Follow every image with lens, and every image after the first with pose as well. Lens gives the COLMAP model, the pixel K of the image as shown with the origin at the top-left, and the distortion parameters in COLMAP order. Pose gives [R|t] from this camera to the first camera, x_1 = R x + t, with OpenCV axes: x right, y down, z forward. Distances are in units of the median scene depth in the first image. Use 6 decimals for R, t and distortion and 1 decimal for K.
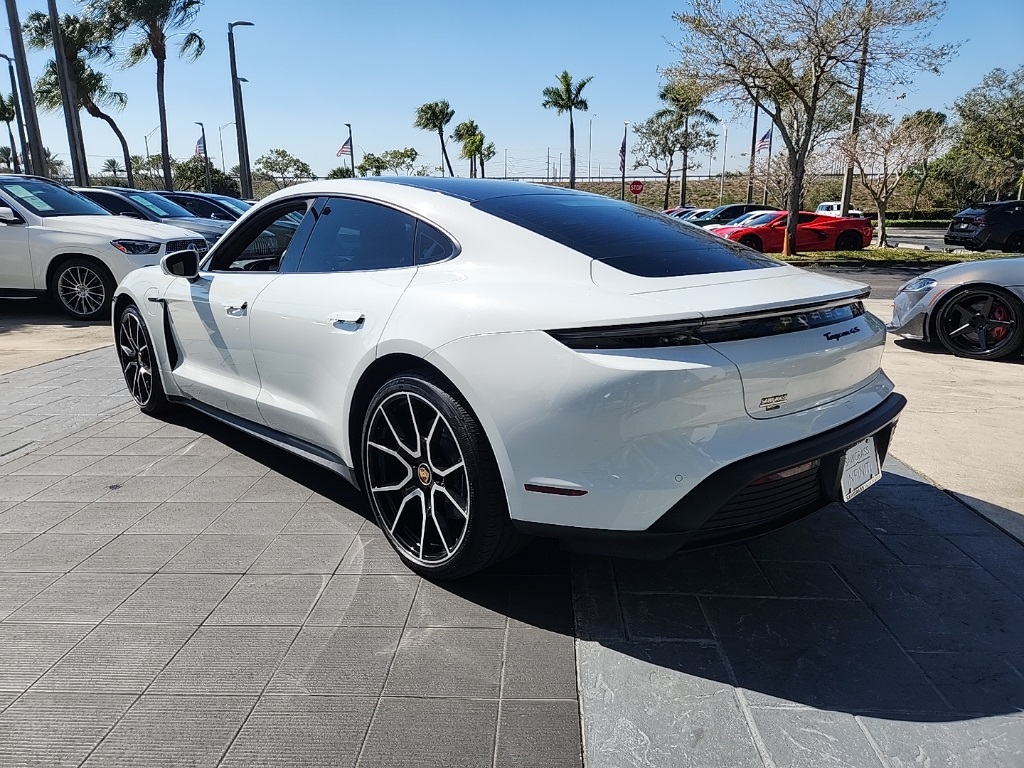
lens RADIAL K [[693.6, 0, 513.2], [0, 693.6, 394.8], [0, 0, 1]] dist [0.068488, -0.056673]
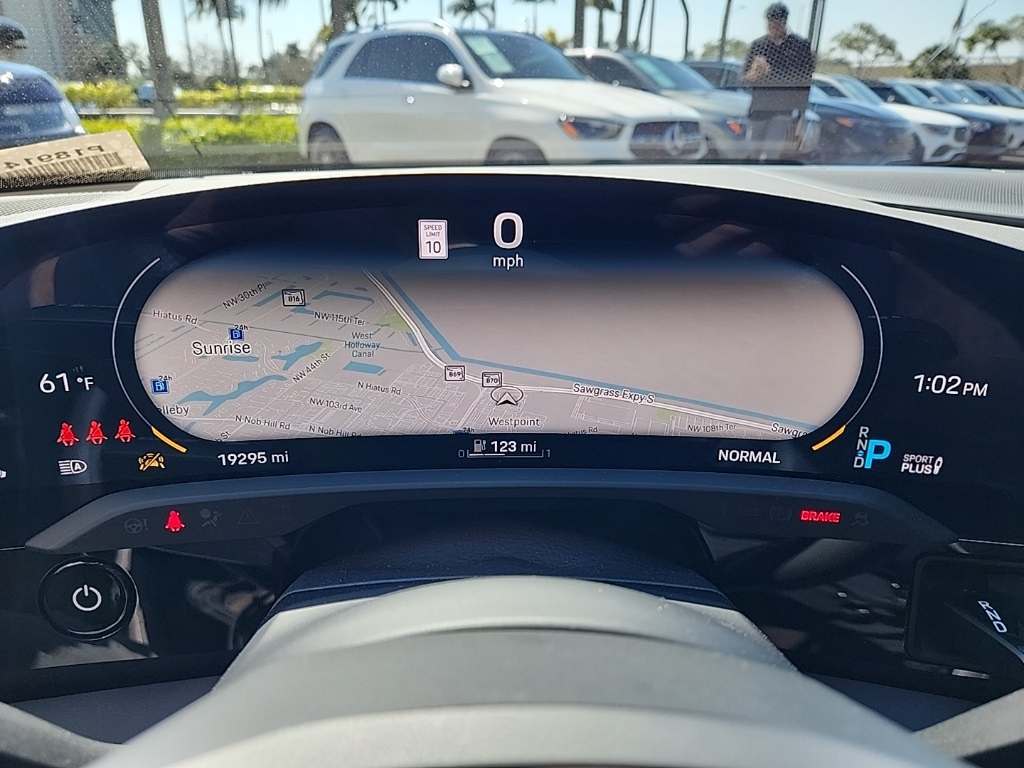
lens RADIAL K [[693.6, 0, 528.5], [0, 693.6, 396.6], [0, 0, 1]] dist [0.068488, -0.056673]
pose [[0.761817, 0.264610, -0.591284, -0.028641], [-0.181732, 0.963413, 0.196998, -0.018882], [0.621779, -0.042621, 0.782032, 0.095488]]
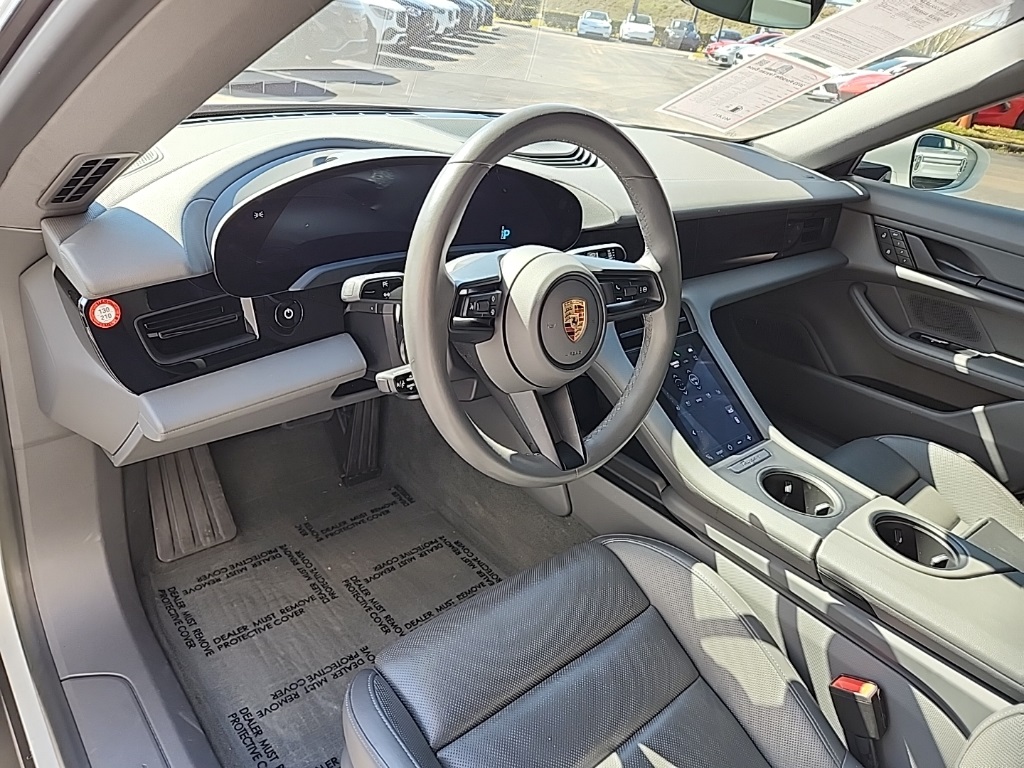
lens RADIAL K [[693.6, 0, 505.4], [0, 693.6, 384.6], [0, 0, 1]] dist [0.068488, -0.056673]
pose [[0.989479, 0.141937, 0.028014, -0.030135], [-0.144516, 0.960615, 0.237346, -0.018473], [0.006778, -0.238898, 0.971021, 0.077893]]
